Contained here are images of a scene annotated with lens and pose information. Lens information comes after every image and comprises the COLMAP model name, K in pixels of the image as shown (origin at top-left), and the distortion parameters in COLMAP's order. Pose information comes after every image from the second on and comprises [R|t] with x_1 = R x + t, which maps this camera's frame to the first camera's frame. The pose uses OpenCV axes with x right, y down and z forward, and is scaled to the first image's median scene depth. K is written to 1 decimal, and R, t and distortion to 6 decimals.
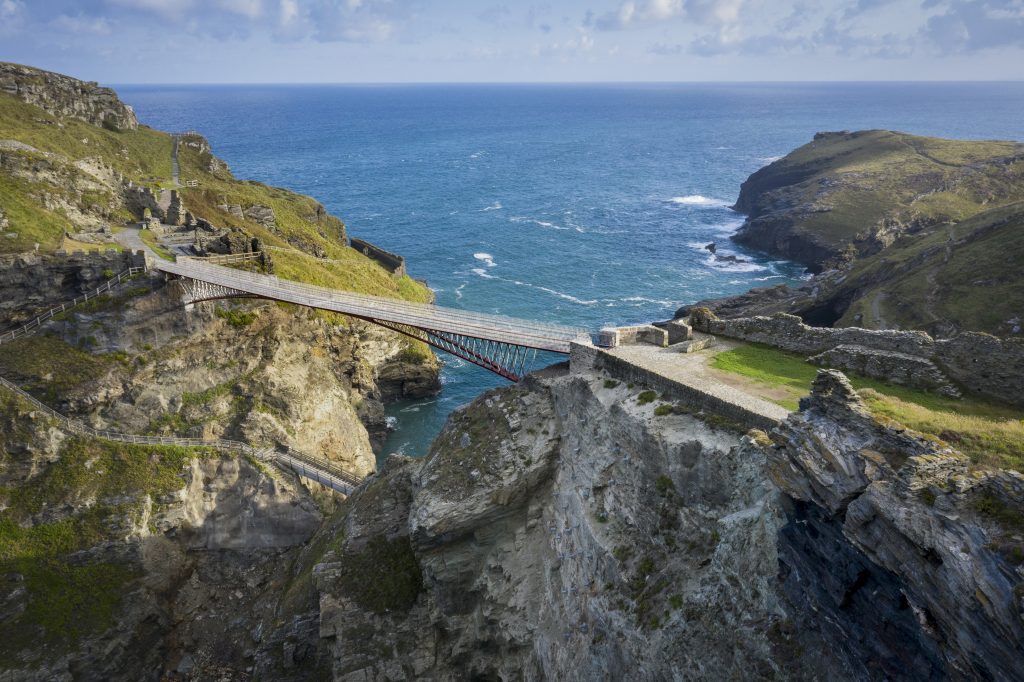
lens RADIAL K [[852.6, 0, 512.0], [0, 852.6, 341.0], [0, 0, 1]] dist [-0.005808, -0.004385]
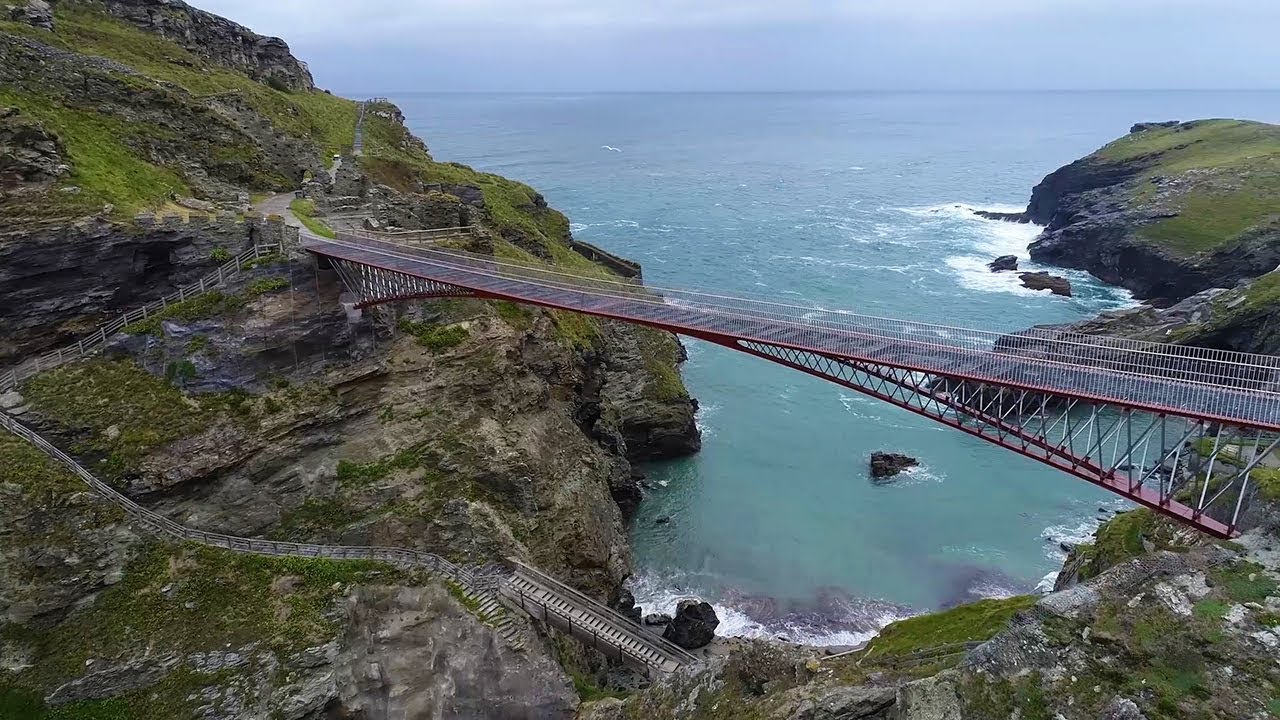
lens RADIAL K [[907.9, 0, 640.0], [0, 907.9, 360.0], [0, 0, 1]] dist [-0.004882, -0.002644]
pose [[0.996055, 0.021237, -0.086163, -0.120997], [-0.022019, 0.999724, -0.008136, -0.007593], [0.085966, 0.010001, 0.996248, 0.370396]]
